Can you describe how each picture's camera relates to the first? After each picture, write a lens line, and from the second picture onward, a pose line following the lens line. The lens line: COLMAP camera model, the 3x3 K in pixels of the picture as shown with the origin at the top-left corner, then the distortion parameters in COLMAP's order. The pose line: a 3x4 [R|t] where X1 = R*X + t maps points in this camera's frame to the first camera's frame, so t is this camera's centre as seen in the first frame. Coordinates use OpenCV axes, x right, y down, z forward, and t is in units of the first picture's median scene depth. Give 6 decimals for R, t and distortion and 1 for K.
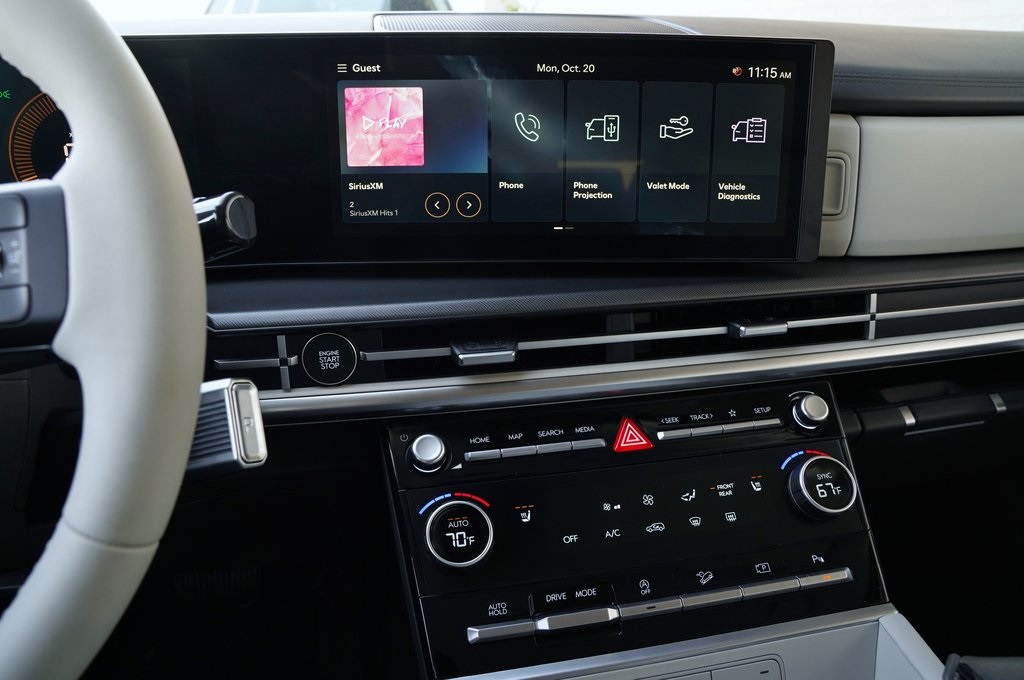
lens RADIAL K [[711.3, 0, 514.6], [0, 711.3, 336.6], [0, 0, 1]] dist [-0.125501, 0.076767]
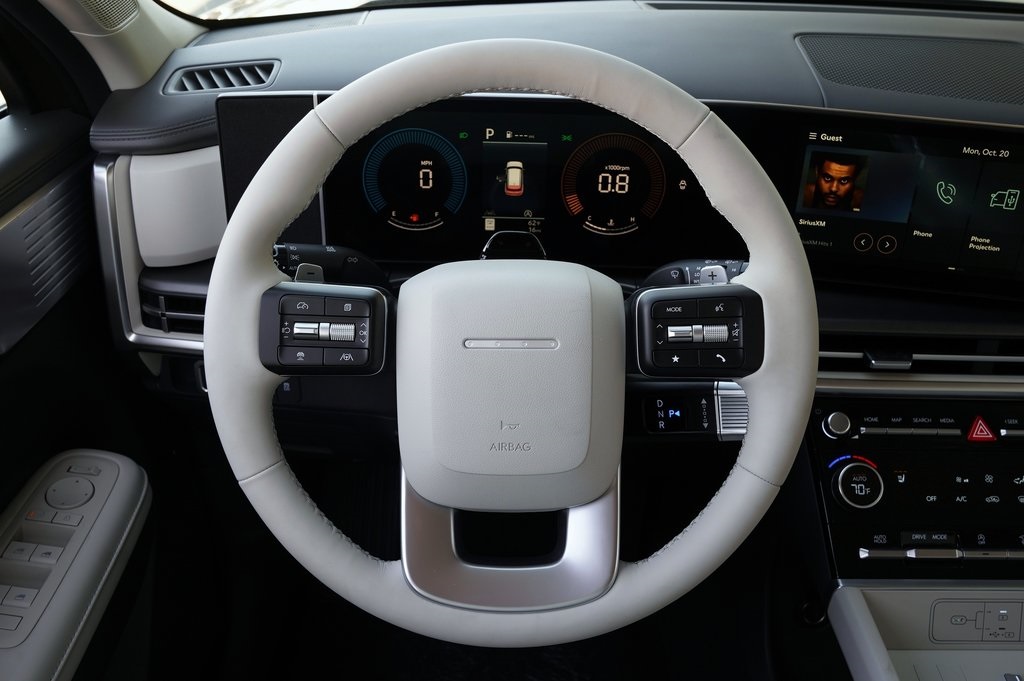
lens RADIAL K [[872.7, 0, 512.0], [0, 872.7, 340.5], [0, 0, 1]] dist [-0.120245, 0.078802]
pose [[0.977369, 0.126884, -0.169265, -0.469582], [-0.095715, 0.978805, 0.181052, -0.239296], [0.188650, -0.160754, 0.968798, -0.723649]]
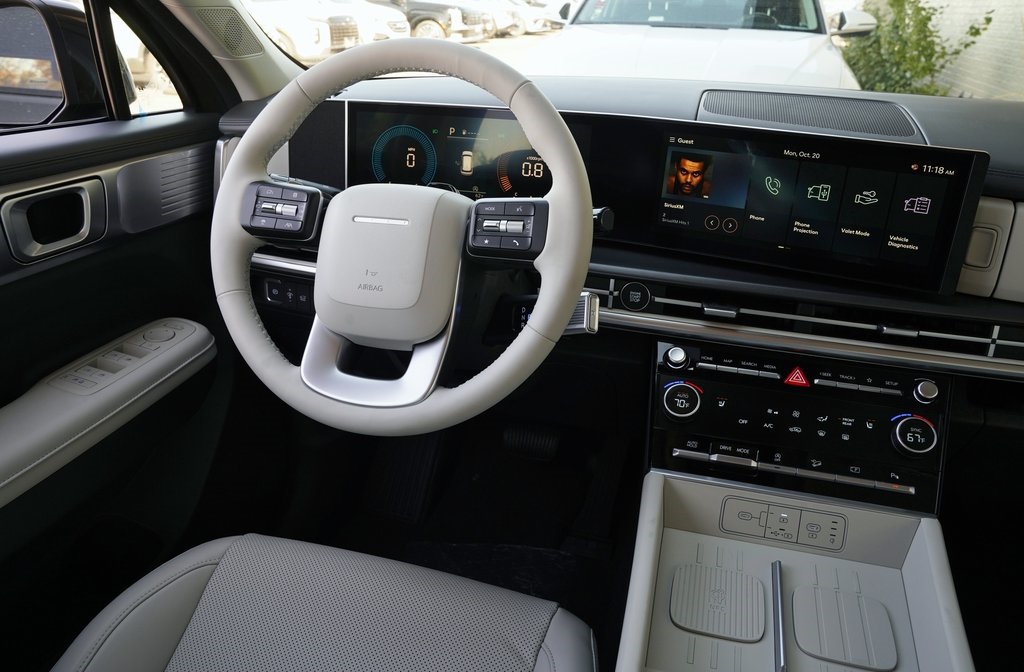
lens RADIAL K [[714.0, 0, 514.4], [0, 714.0, 337.5], [0, 0, 1]] dist [-0.134853, 0.106761]
pose [[0.888753, 0.208490, -0.408229, 0.231958], [-0.193185, 0.977985, 0.078894, 0.049069], [0.415690, 0.008746, 0.909464, -0.799785]]
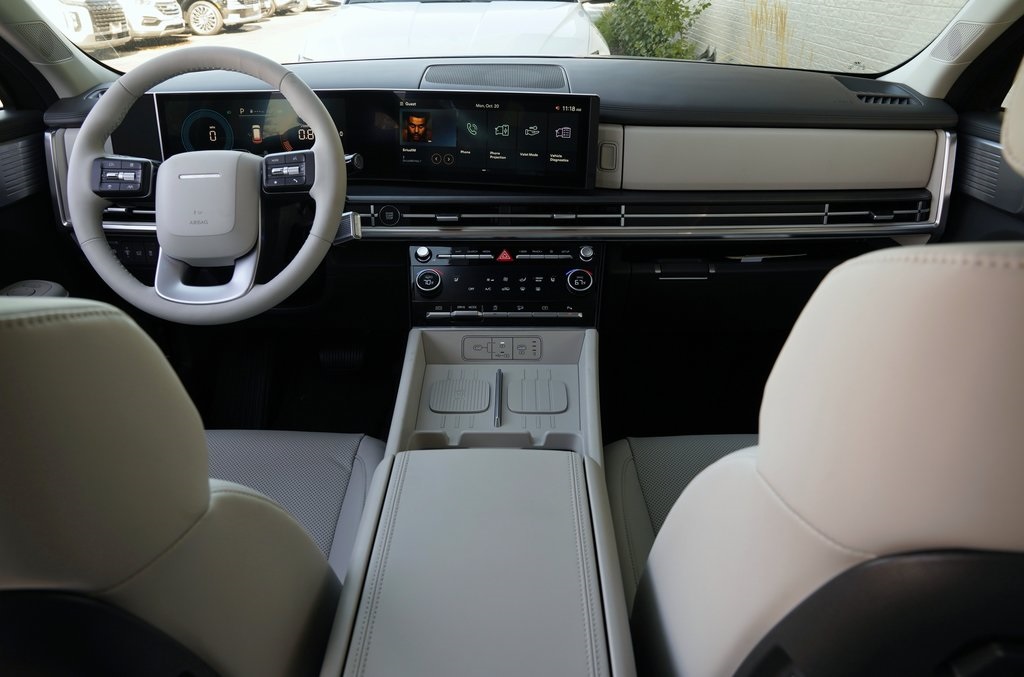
lens RADIAL K [[703.1, 0, 511.7], [0, 703.1, 333.0], [0, 0, 1]] dist [-0.129959, 0.087493]
pose [[0.980939, 0.088854, -0.172812, 0.653505], [-0.075565, 0.993761, 0.082027, 0.211722], [0.179023, -0.067405, 0.981533, -1.462844]]
